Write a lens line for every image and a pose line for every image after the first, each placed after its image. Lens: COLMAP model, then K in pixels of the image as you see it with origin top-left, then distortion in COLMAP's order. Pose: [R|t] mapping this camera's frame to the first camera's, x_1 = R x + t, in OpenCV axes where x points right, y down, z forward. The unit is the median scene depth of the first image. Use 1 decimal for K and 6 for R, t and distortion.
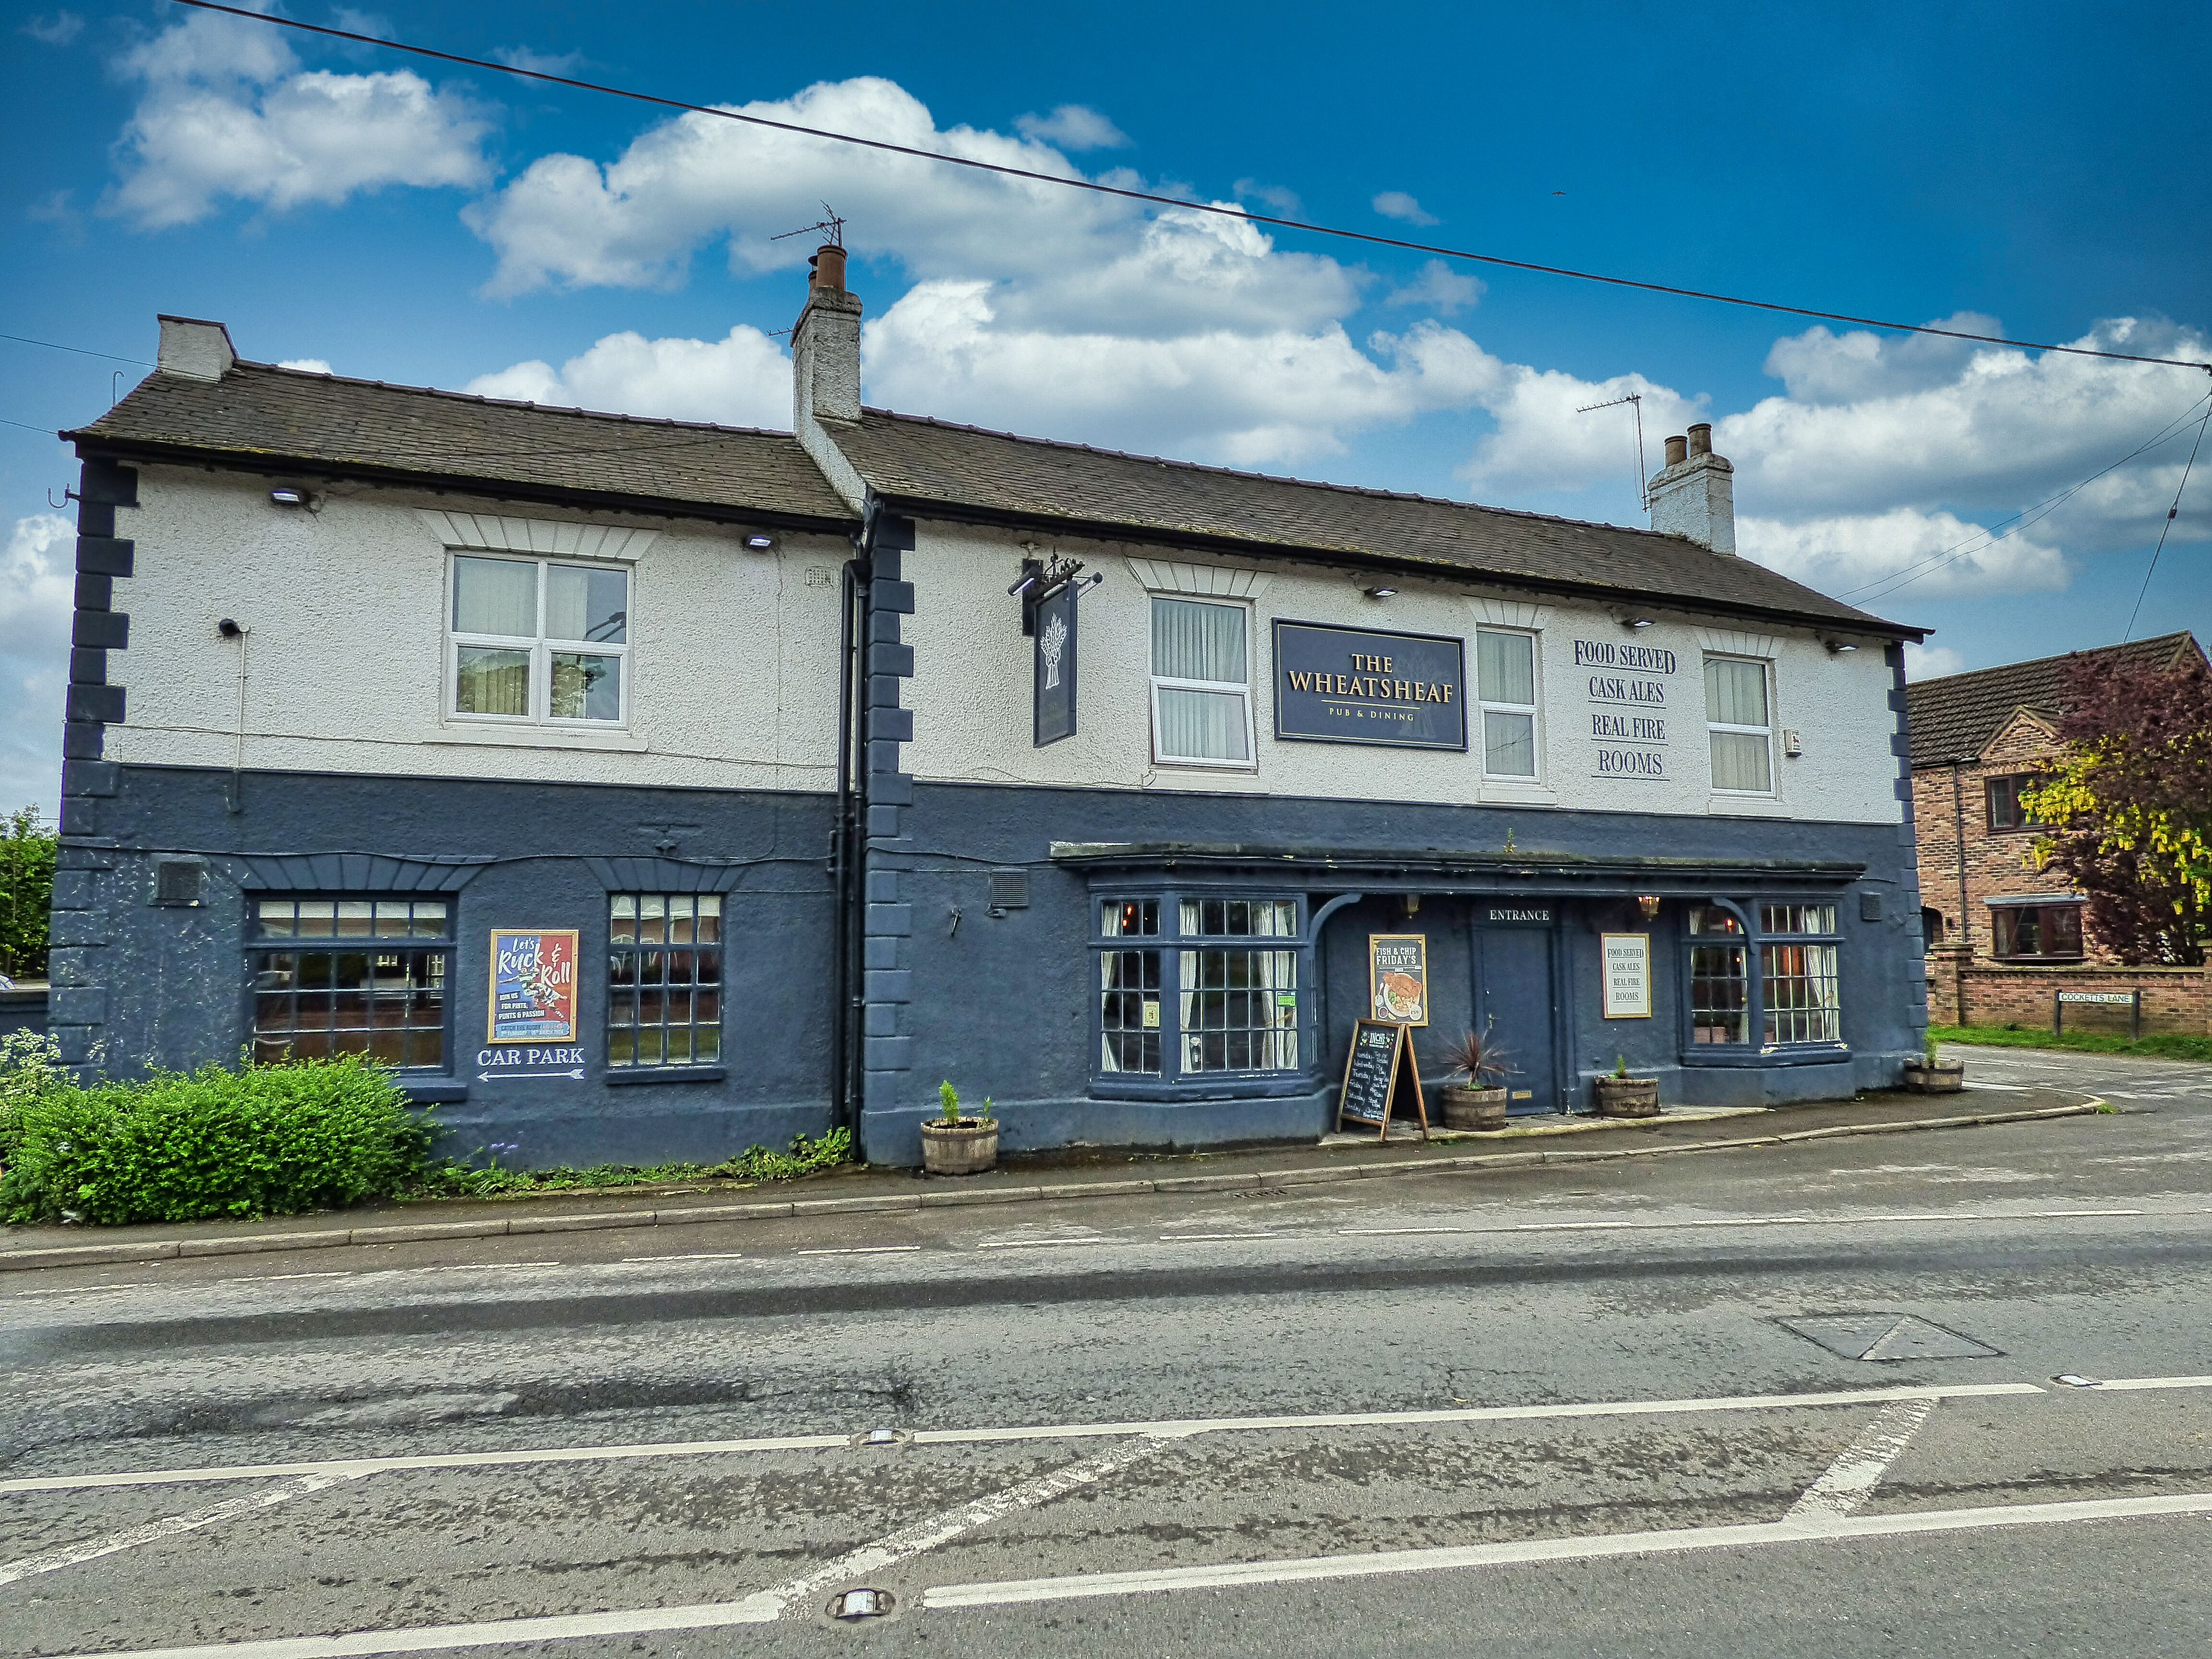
lens RADIAL K [[1394.6, 0, 1101.3], [0, 1394.6, 852.9], [0, 0, 1]] dist [-0.025011, 0.008846]
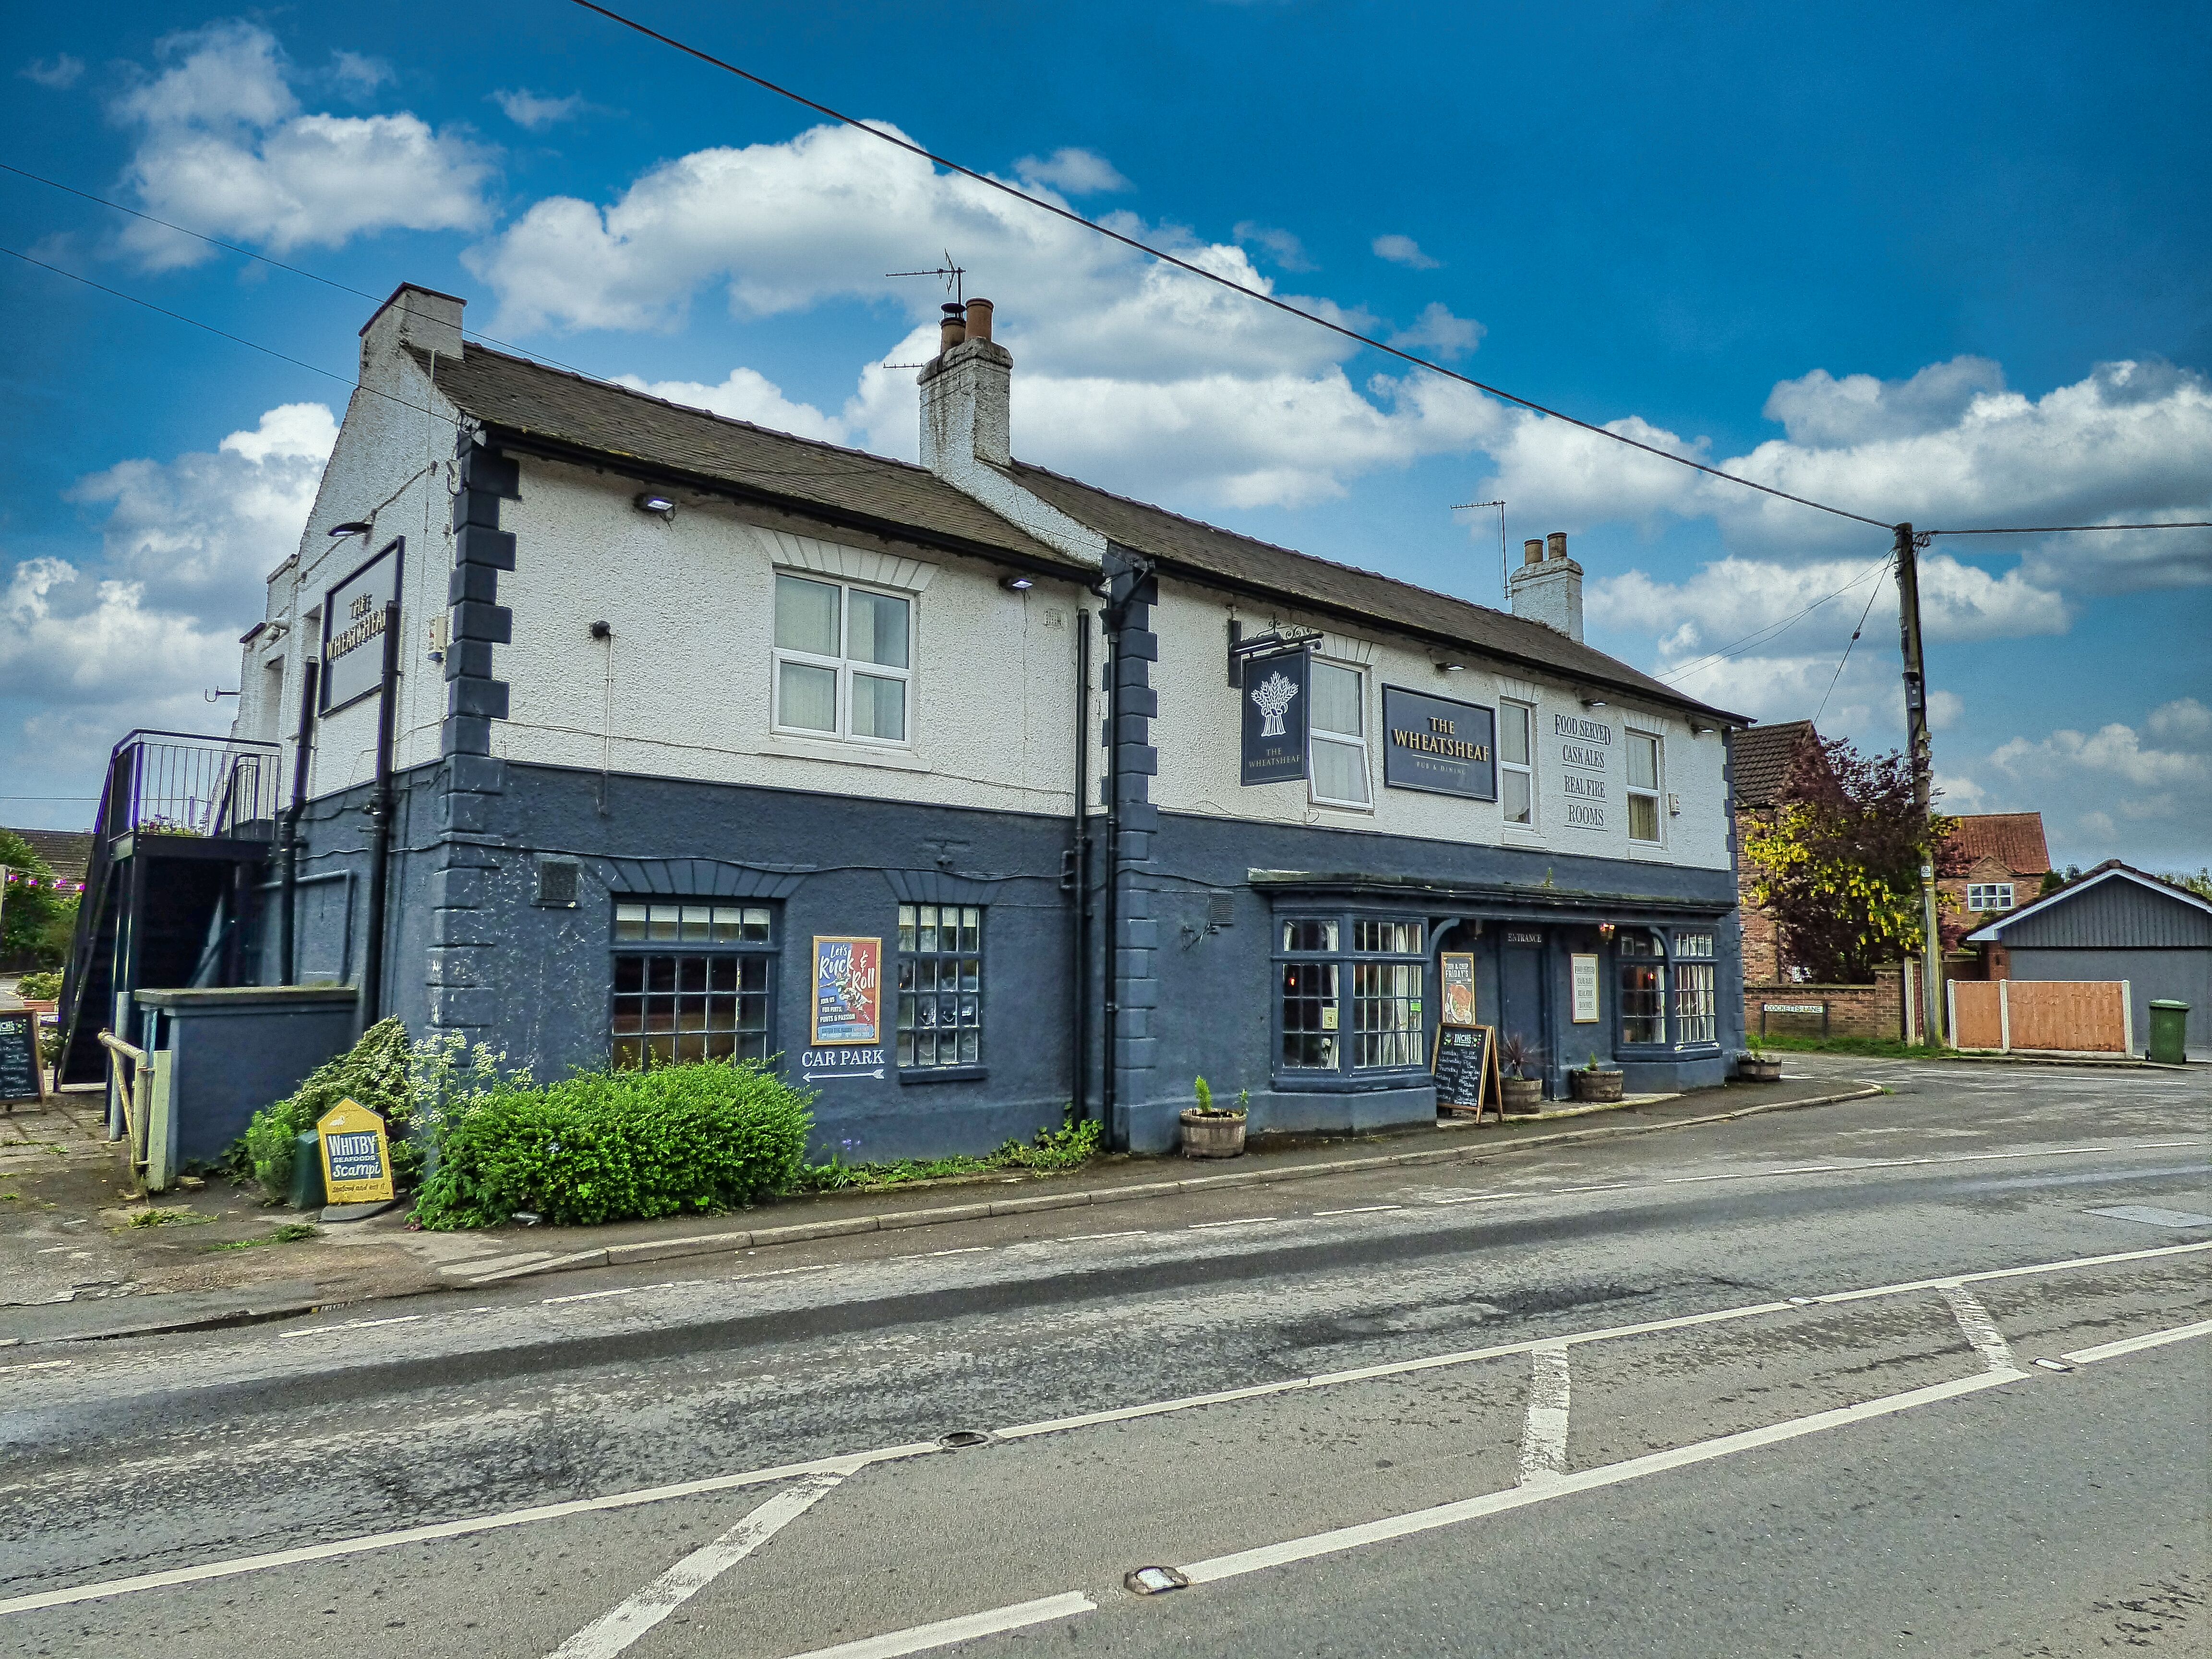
lens RADIAL K [[1394.6, 0, 1126.8], [0, 1394.6, 844.0], [0, 0, 1]] dist [-0.025011, 0.008846]
pose [[0.950583, 0.040004, 0.307883, -0.498582], [-0.036021, 0.999178, -0.018612, -0.002509], [-0.308374, 0.006602, 0.951242, -0.064037]]
